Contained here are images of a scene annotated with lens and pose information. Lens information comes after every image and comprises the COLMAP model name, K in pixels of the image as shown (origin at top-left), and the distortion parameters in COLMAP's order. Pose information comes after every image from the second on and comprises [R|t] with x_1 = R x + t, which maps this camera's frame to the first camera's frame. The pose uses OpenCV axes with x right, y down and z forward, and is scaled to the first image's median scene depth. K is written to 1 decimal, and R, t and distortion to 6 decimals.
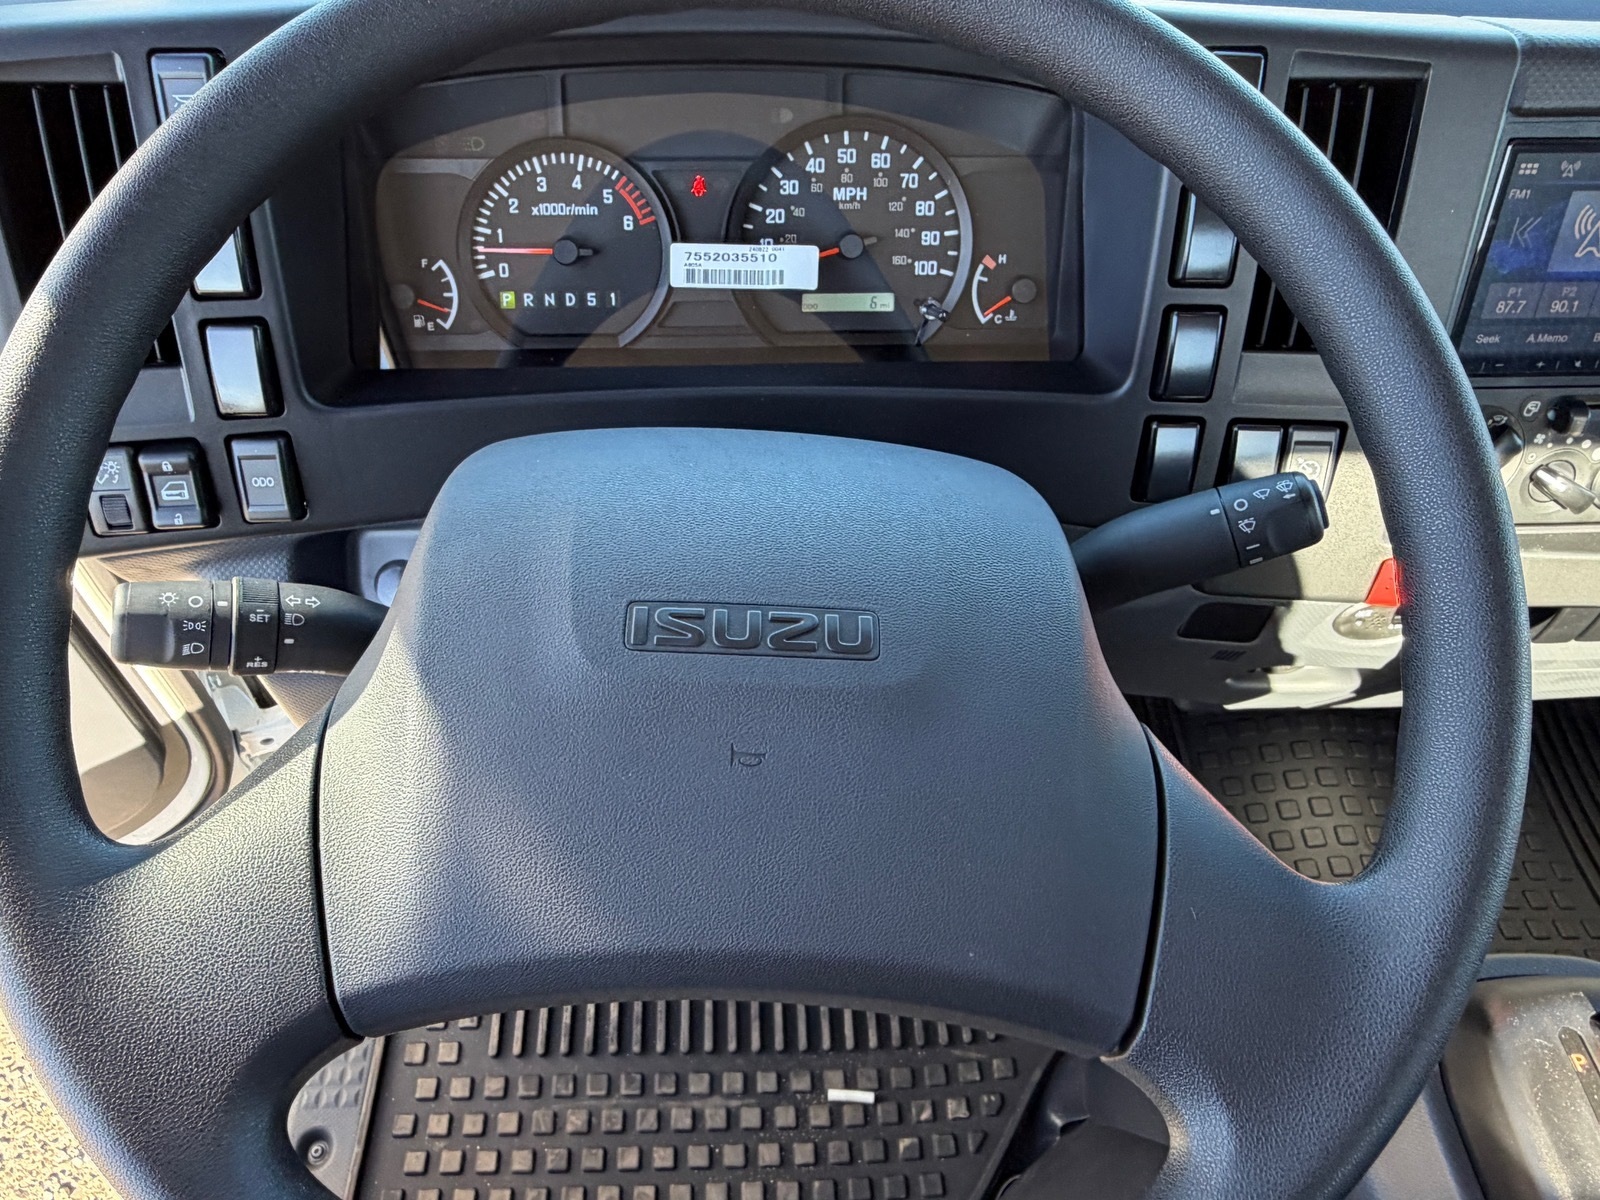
lens RADIAL K [[1142.3, 0, 753.3], [0, 1142.3, 595.9], [0, 0, 1]] dist [0.000568, 0.002429]
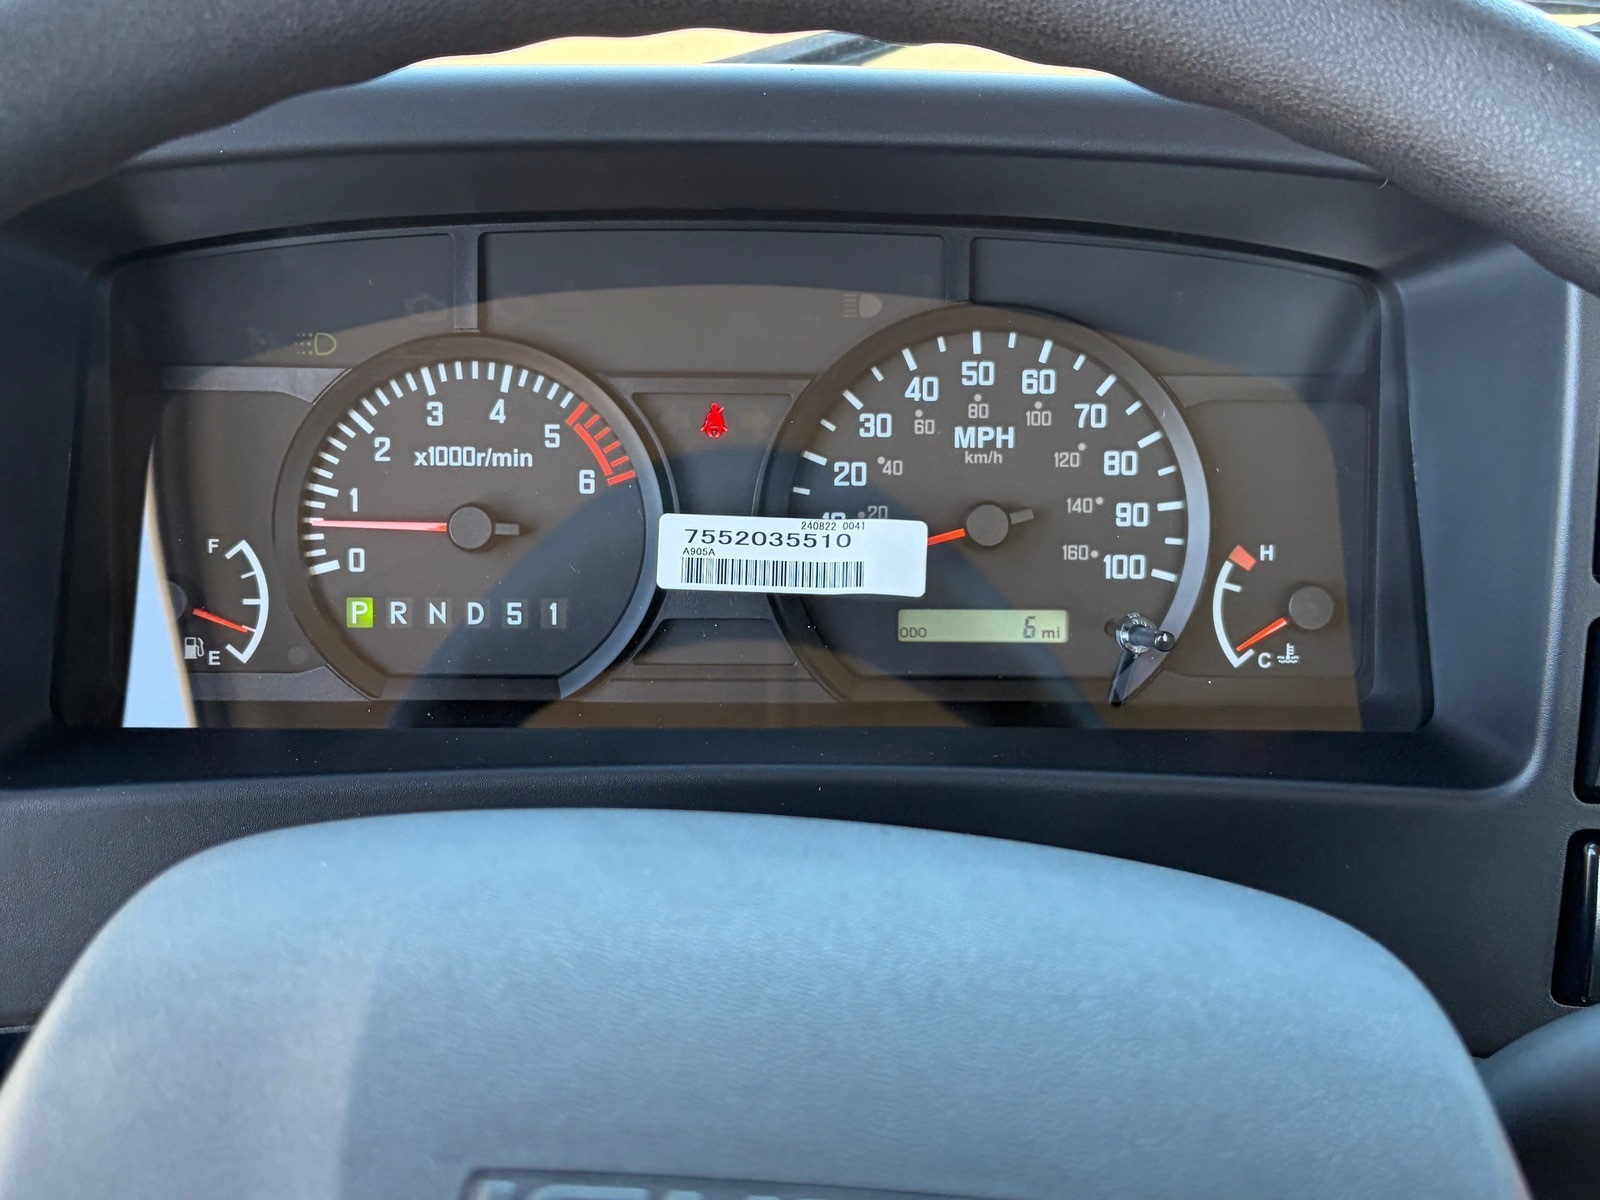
lens RADIAL K [[1932.4, 0, 782.3], [0, 1932.4, 602.8], [0, 0, 1]] dist [0.210251, -0.808359]
pose [[0.999566, 0.012311, -0.026752, 0.012260], [-0.019655, 0.955368, -0.294763, 0.007615], [0.021929, 0.295161, 0.955196, 0.114925]]
